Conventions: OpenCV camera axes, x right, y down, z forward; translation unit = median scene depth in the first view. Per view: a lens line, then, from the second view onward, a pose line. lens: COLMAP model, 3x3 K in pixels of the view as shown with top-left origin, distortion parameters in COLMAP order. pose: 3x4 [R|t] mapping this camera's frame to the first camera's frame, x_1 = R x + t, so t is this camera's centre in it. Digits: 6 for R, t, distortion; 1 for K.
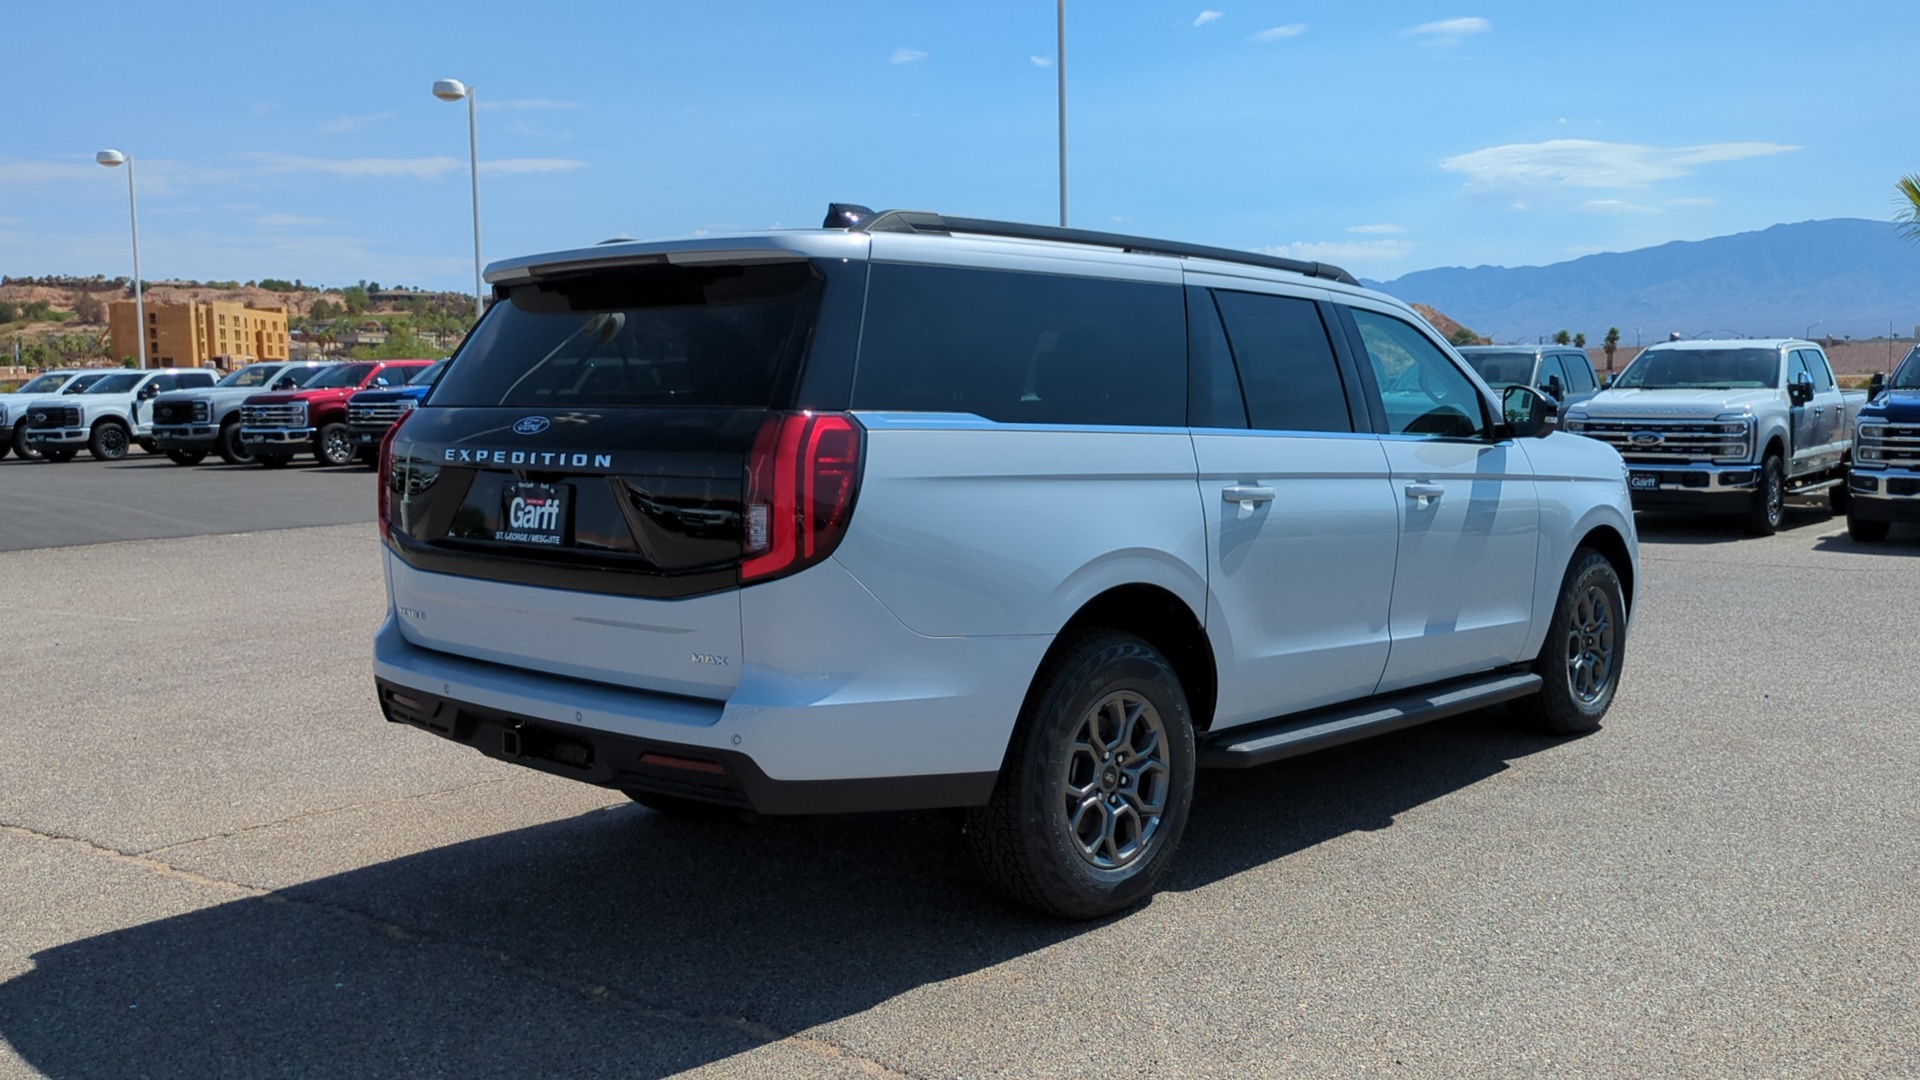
lens RADIAL K [[1660.5, 0, 969.8], [0, 1660.5, 541.0], [0, 0, 1]] dist [0.052378, -0.050260]
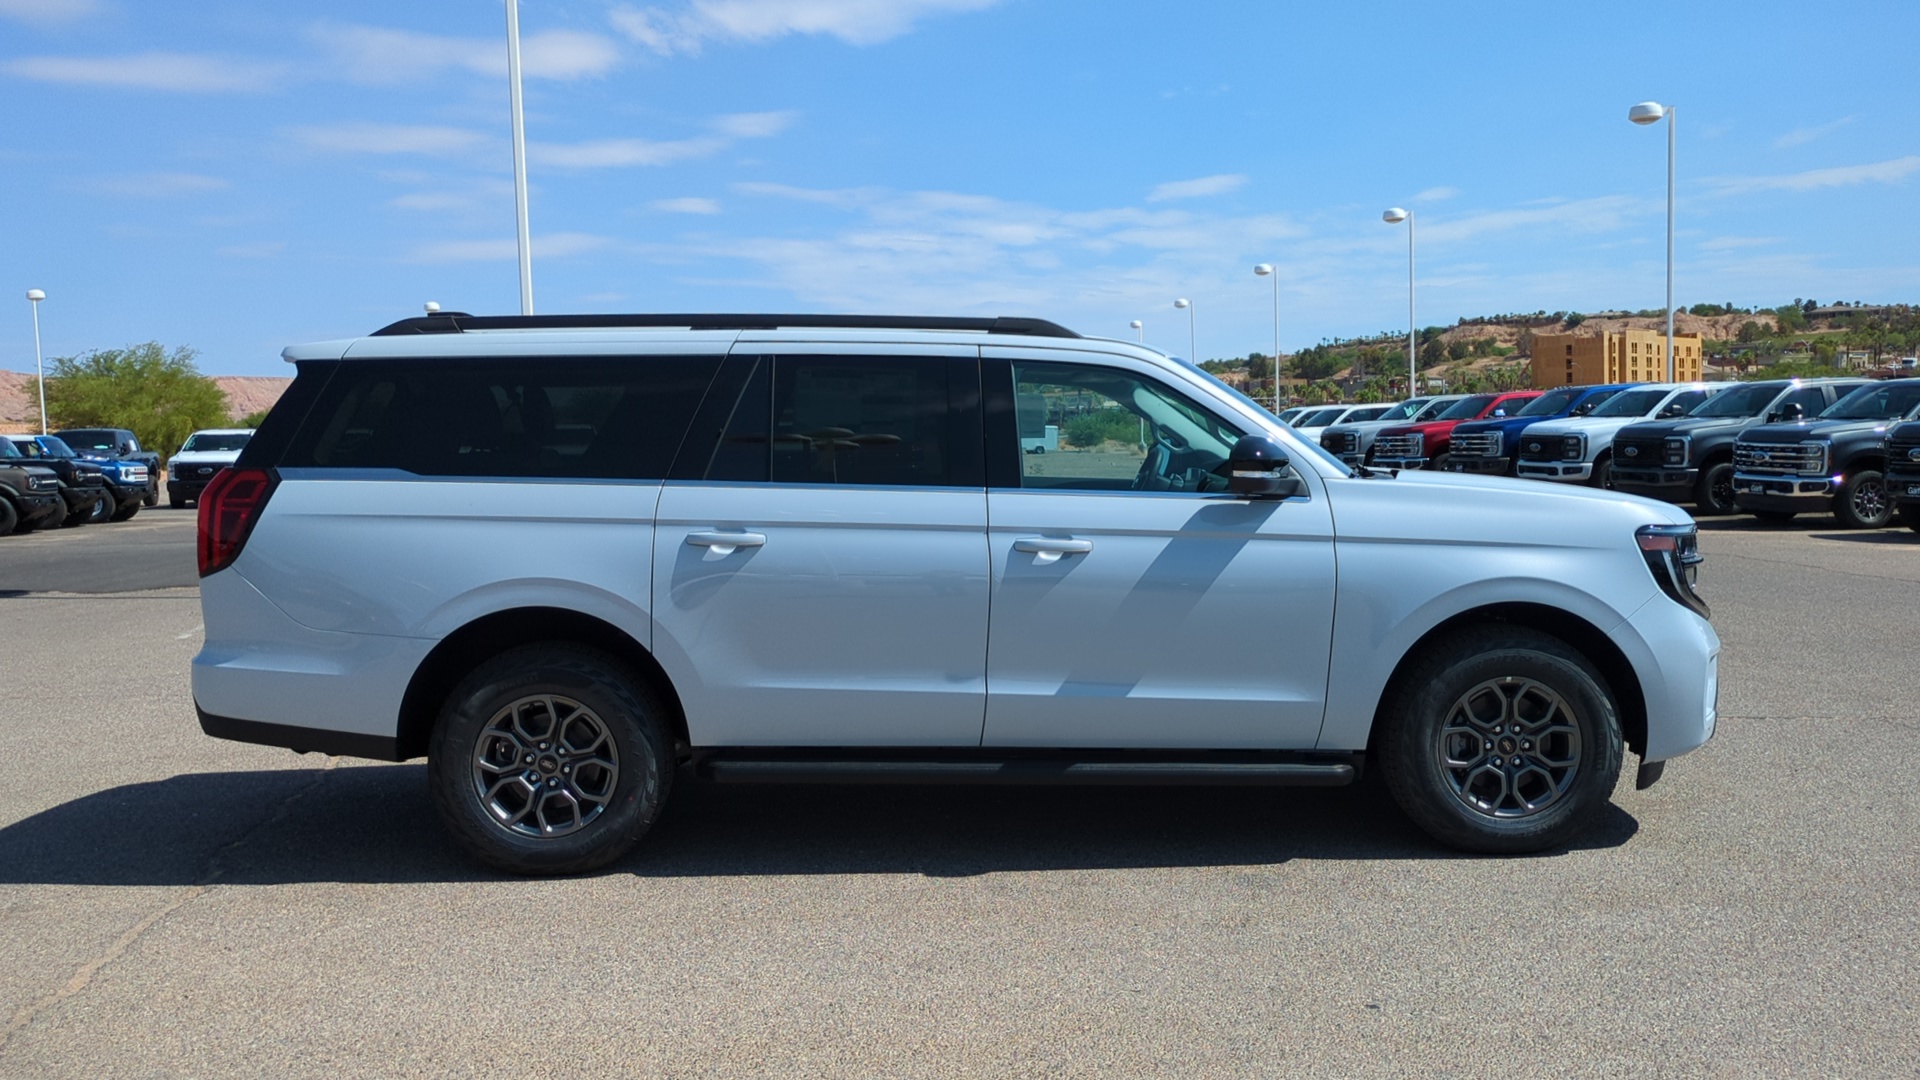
lens RADIAL K [[1660.5, 0, 968.6], [0, 1660.5, 527.3], [0, 0, 1]] dist [0.052378, -0.050260]
pose [[0.691963, 0.034011, -0.721131, 0.135809], [-0.050732, 0.998711, -0.001577, -0.005257], [0.720148, 0.037676, 0.692797, 0.042584]]
